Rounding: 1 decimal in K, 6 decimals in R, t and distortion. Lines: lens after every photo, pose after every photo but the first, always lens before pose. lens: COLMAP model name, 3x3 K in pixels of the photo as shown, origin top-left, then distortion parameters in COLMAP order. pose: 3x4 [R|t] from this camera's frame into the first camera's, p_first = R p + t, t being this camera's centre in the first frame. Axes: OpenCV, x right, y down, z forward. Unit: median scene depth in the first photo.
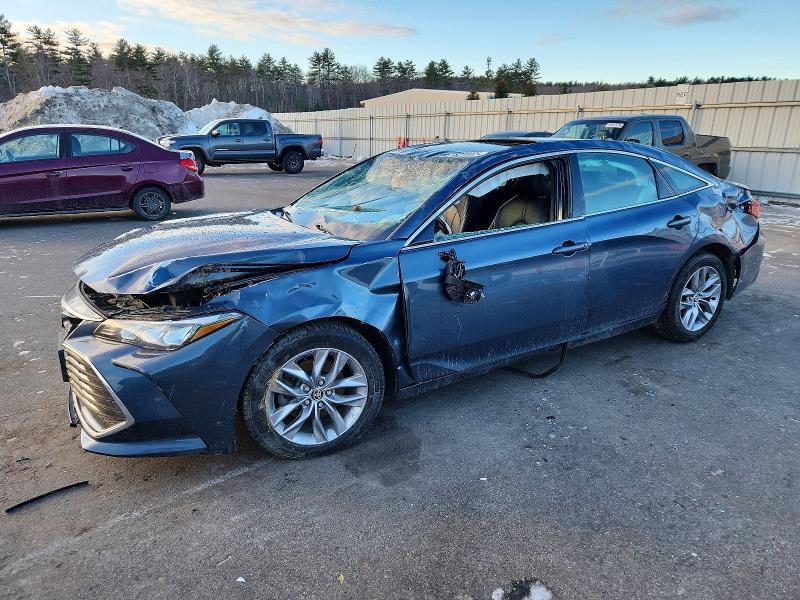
lens RADIAL K [[540.9, 0, 386.3], [0, 540.9, 307.9], [0, 0, 1]] dist [0.011315, -0.006814]
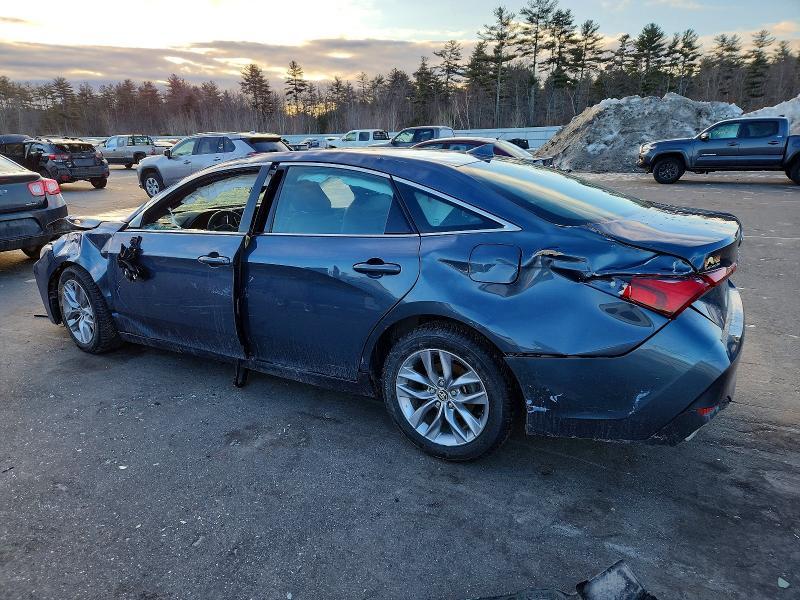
lens RADIAL K [[540.9, 0, 405.0], [0, 540.9, 298.5], [0, 0, 1]] dist [0.011315, -0.006814]
pose [[0.483161, 0.224582, -0.846238, 0.217675], [-0.243177, 0.962935, 0.116710, -0.039038], [0.841083, 0.149396, 0.519866, 0.123753]]
